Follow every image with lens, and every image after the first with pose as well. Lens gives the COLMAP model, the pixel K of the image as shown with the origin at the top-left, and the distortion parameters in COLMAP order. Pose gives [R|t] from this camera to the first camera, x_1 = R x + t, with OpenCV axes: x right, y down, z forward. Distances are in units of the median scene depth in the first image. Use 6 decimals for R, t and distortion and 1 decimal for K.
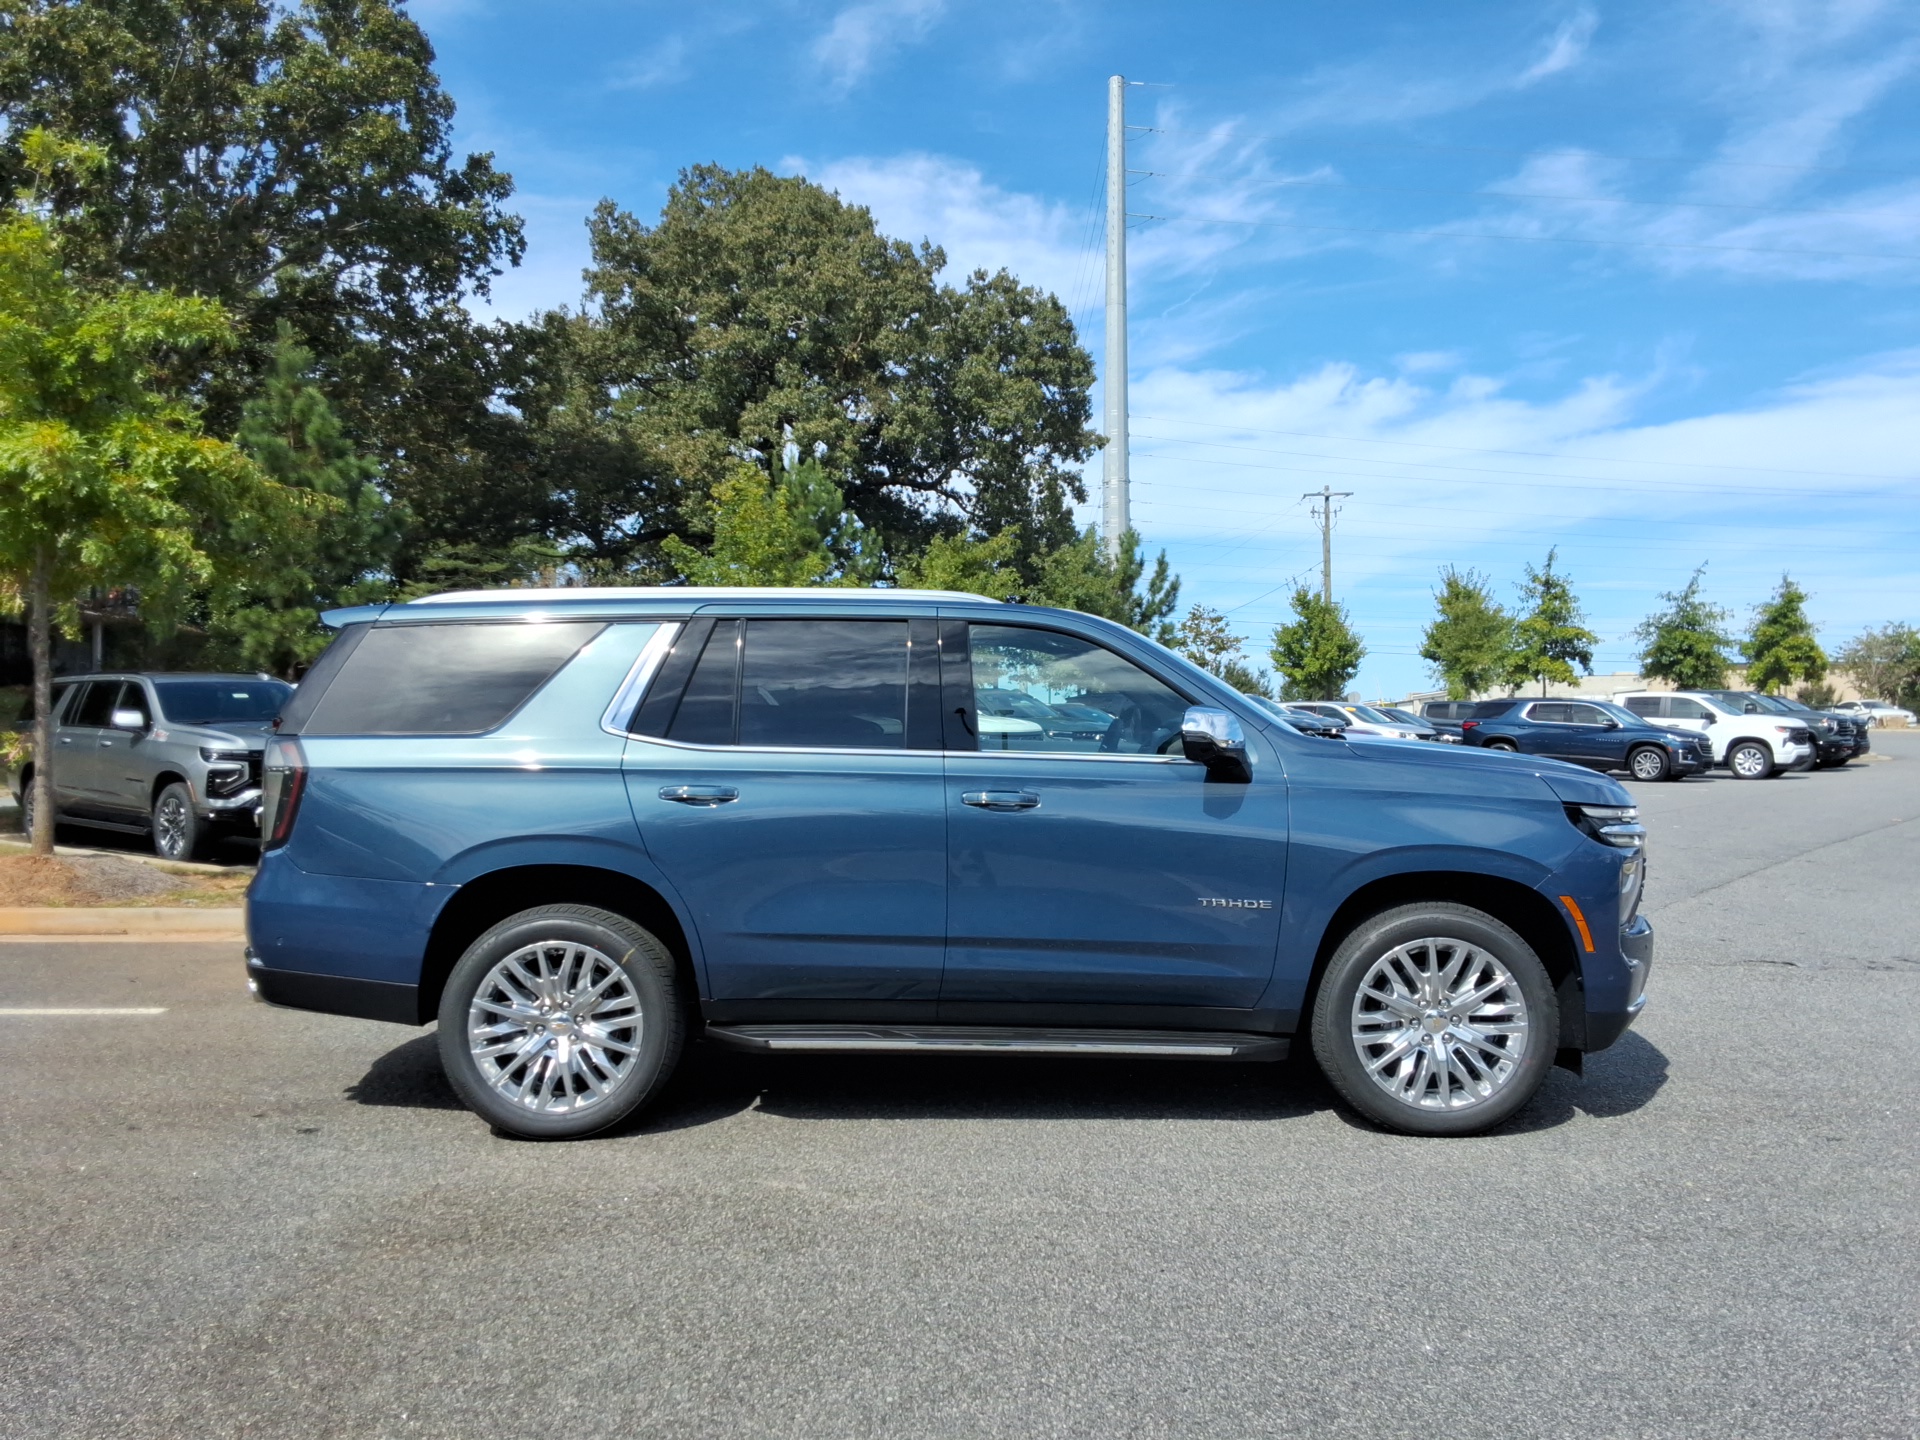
lens RADIAL K [[1552.0, 0, 940.4], [0, 1552.0, 727.0], [0, 0, 1]] dist [0.198944, -0.316250]
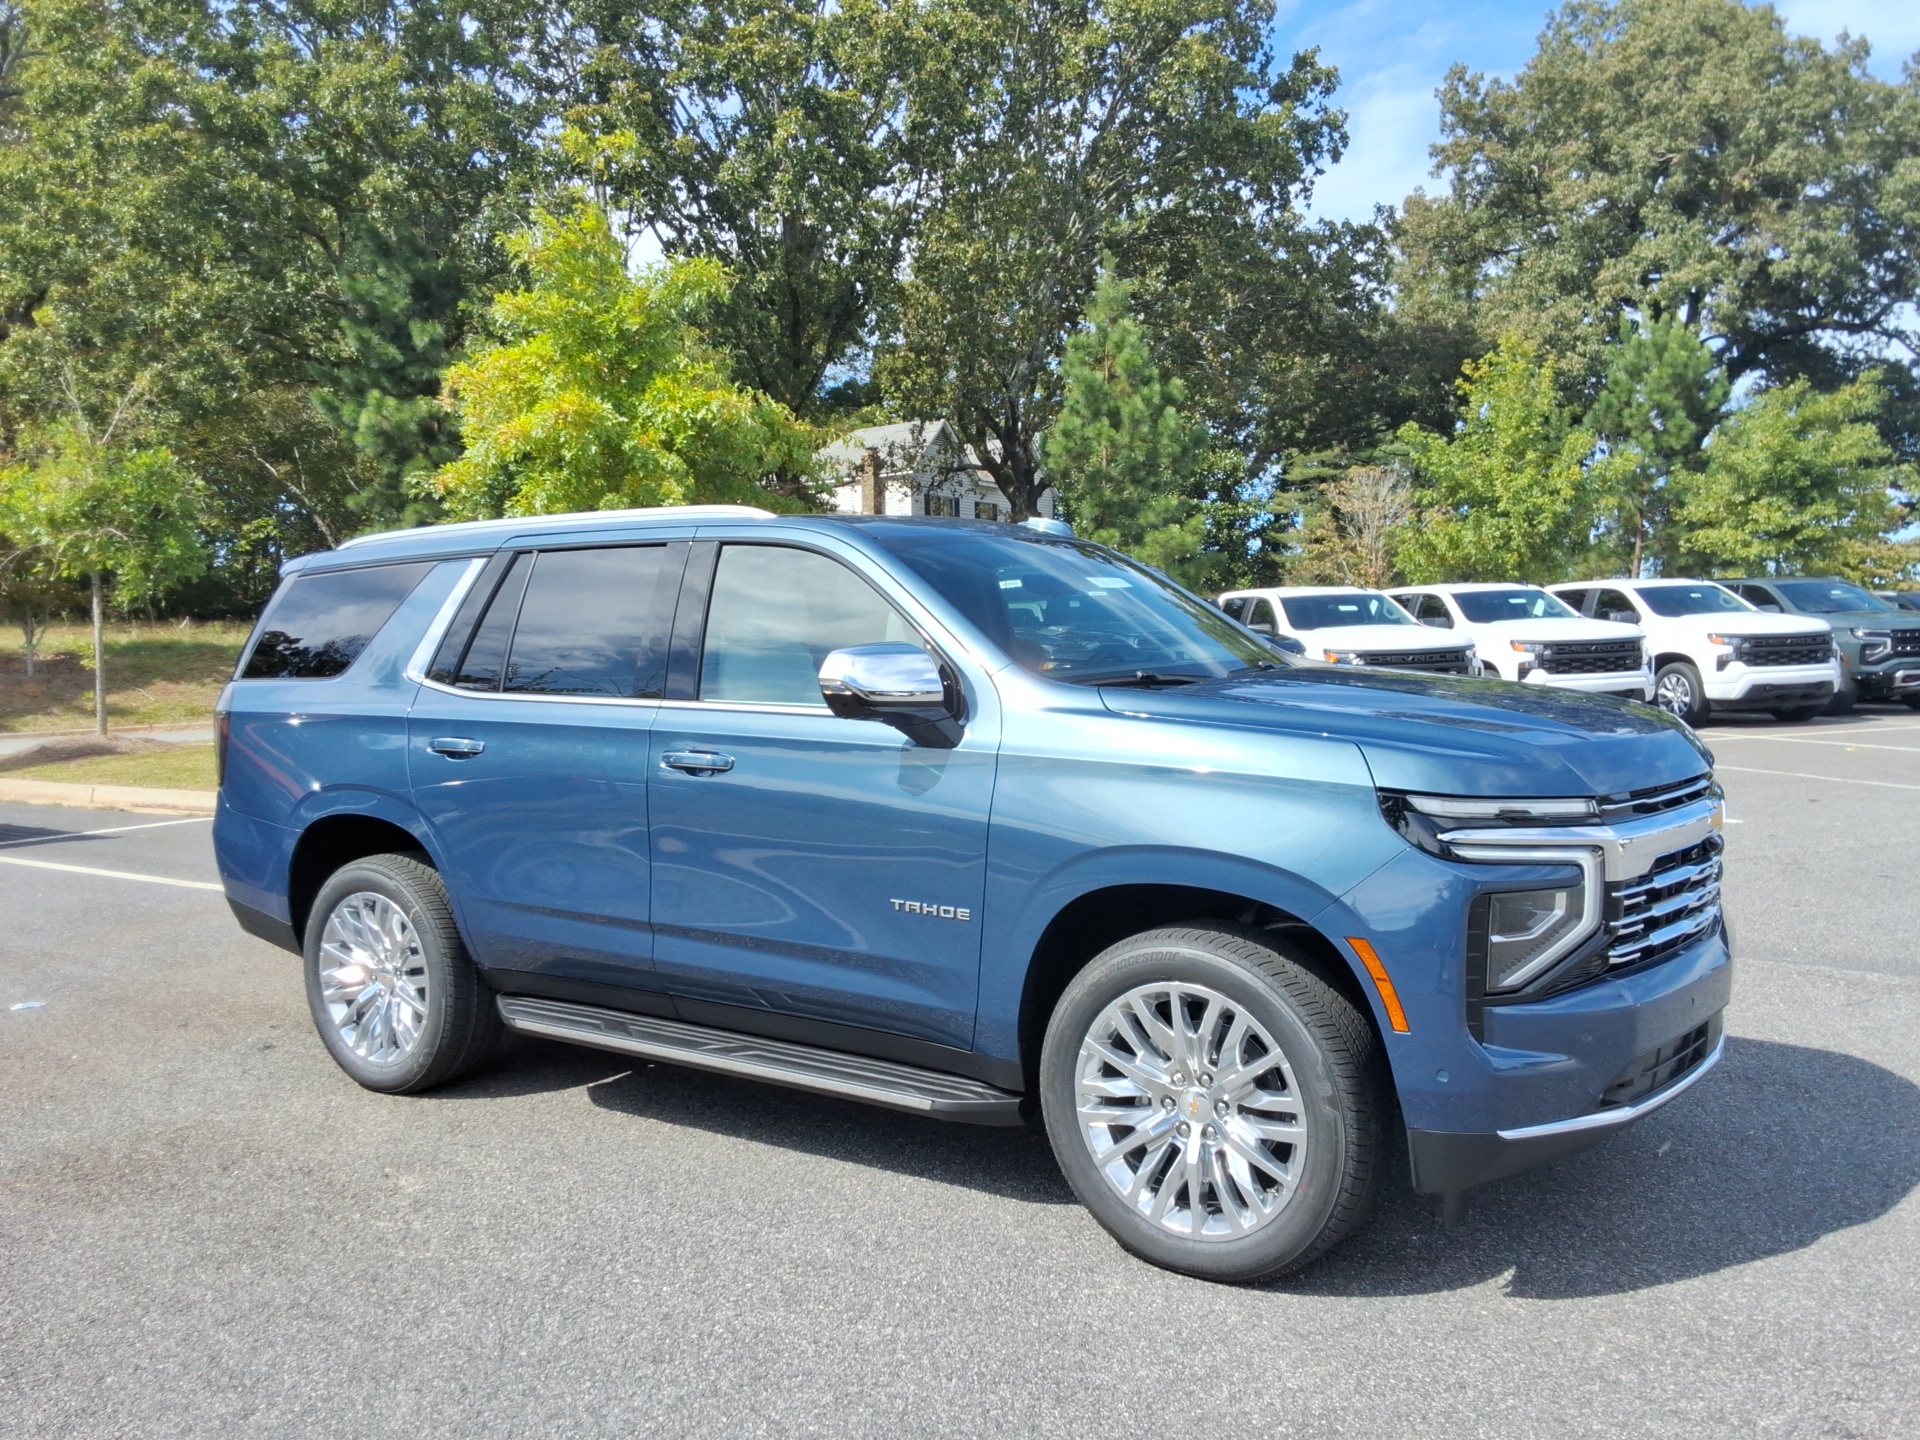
lens RADIAL K [[1542.2, 0, 960.0], [0, 1542.2, 720.0], [0, 0, 1]] dist [0.142126, -0.229088]
pose [[0.823555, 0.013099, -0.567085, 0.083591], [0.019666, 0.998473, 0.051623, -0.001873], [0.566895, -0.053667, 0.822040, 0.056697]]
